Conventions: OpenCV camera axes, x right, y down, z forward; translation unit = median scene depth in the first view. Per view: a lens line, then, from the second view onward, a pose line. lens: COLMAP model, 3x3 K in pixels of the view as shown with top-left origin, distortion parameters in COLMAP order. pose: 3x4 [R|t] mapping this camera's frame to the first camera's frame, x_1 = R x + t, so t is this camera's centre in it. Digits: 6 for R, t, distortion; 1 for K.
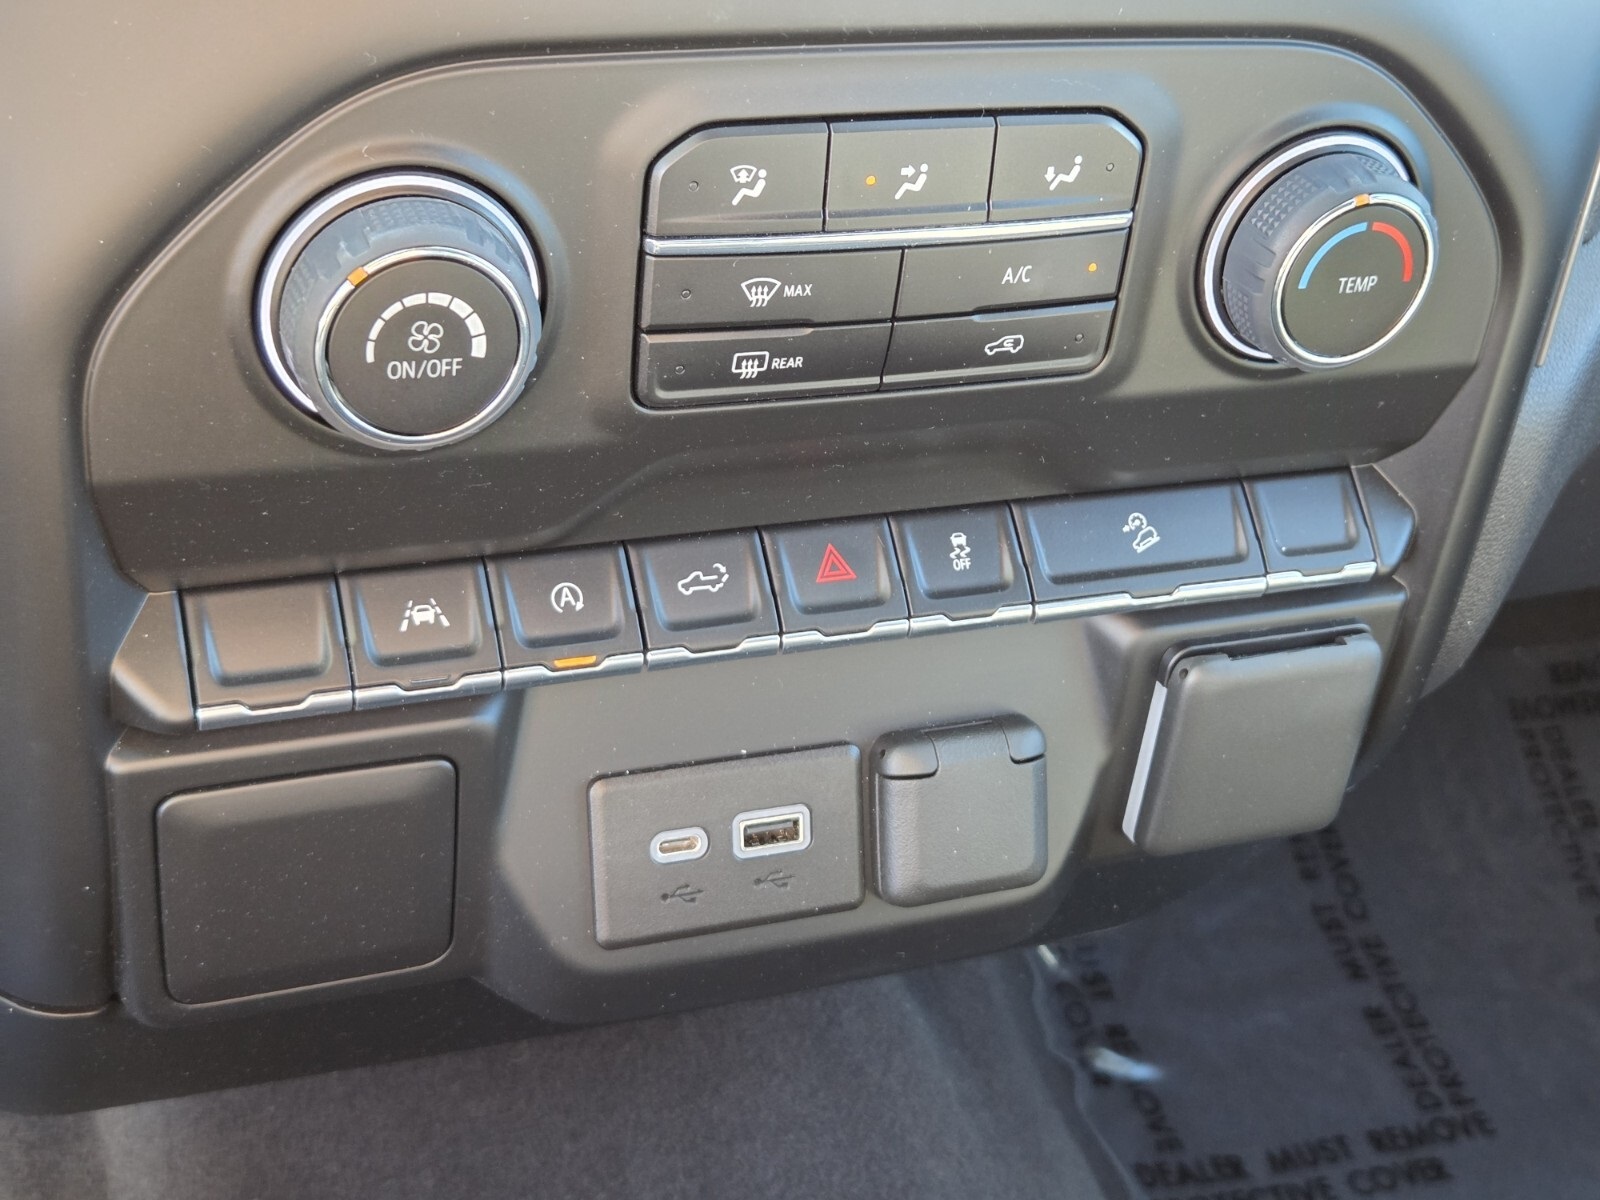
lens RADIAL K [[2115.1, 0, 725.7], [0, 2115.1, 599.8], [0, 0, 1]] dist [0.037798, 0.086887]
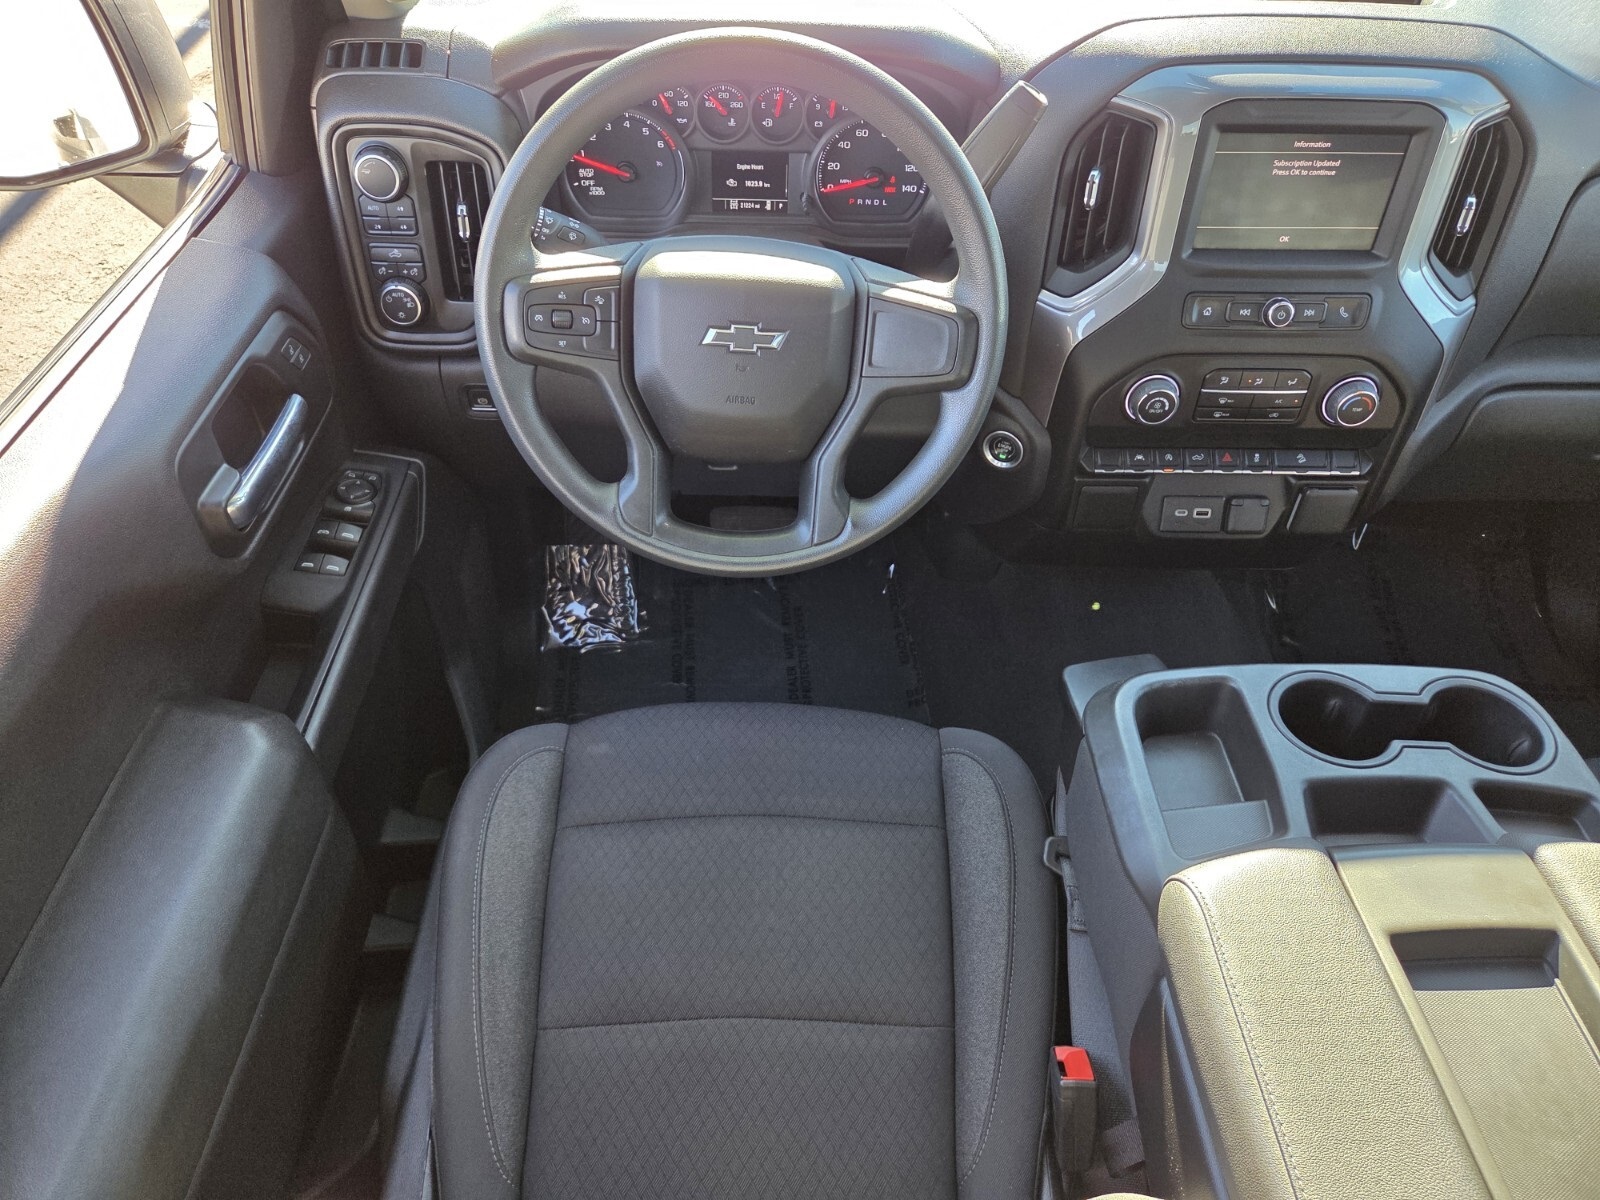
lens RADIAL K [[1077.9, 0, 800.0], [0, 1077.9, 600.0], [0, 0, 1]] dist [0.048693, 0.000317]
pose [[0.945300, 0.156432, -0.286247, -0.104247], [-0.123842, 0.983917, 0.128730, 0.100609], [0.301781, -0.086239, 0.949469, -1.592853]]
